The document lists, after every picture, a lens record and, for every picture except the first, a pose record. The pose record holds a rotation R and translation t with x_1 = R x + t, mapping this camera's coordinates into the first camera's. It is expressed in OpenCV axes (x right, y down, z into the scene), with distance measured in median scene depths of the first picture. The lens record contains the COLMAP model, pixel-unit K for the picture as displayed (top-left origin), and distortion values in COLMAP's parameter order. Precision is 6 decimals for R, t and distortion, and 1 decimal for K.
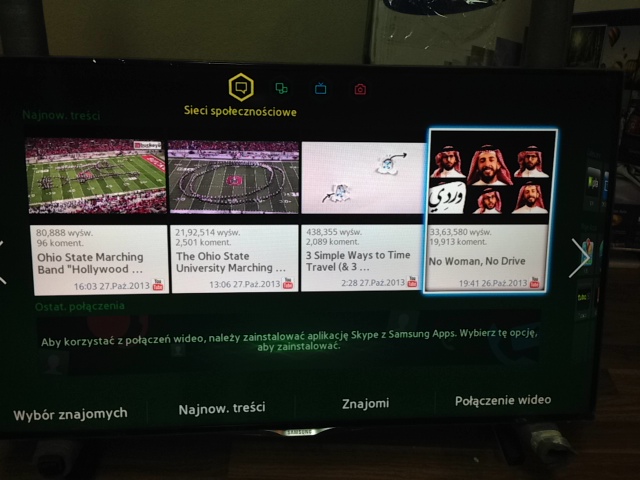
lens RADIAL K [[598.1, 0, 320.0], [0, 598.1, 241.8], [0, 0, 1]] dist [-0.082477, 0.000000]
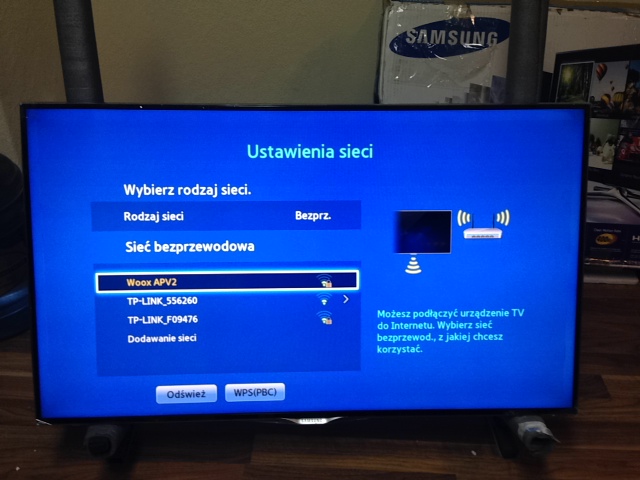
lens RADIAL K [[598.1, 0, 317.2], [0, 598.1, 239.3], [0, 0, 1]] dist [-0.082477, 0.000000]
pose [[0.998167, -0.008109, -0.059981, 0.042319], [0.004576, 0.998259, -0.058804, 0.033827], [0.060354, 0.058422, 0.996466, -0.148913]]
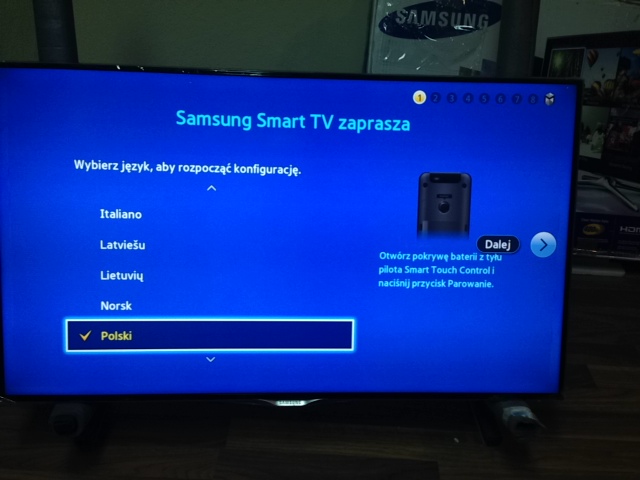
lens RADIAL K [[598.1, 0, 321.8], [0, 598.1, 242.9], [0, 0, 1]] dist [-0.082477, 0.000000]
pose [[0.999509, 0.012773, -0.028610, 0.047192], [-0.014423, 0.998199, -0.058228, 0.079328], [0.027814, 0.058612, 0.997893, -0.106700]]
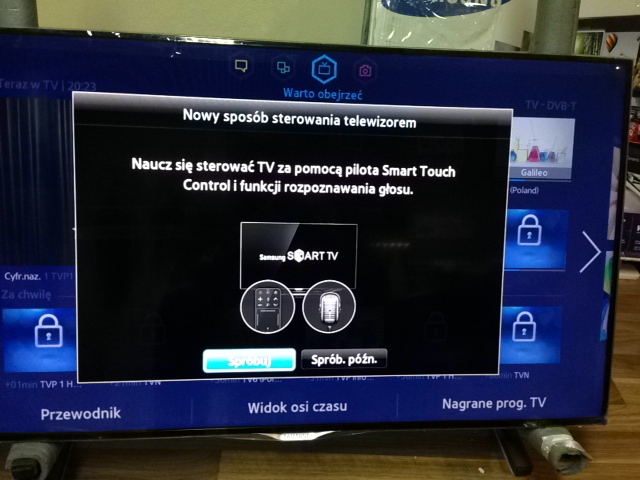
lens RADIAL K [[598.1, 0, 318.9], [0, 598.1, 243.4], [0, 0, 1]] dist [-0.082477, 0.000000]
pose [[0.999529, 0.010499, 0.028832, -0.026269], [-0.008979, 0.998588, -0.052355, 0.060391], [-0.029341, 0.052071, 0.998212, 0.049077]]
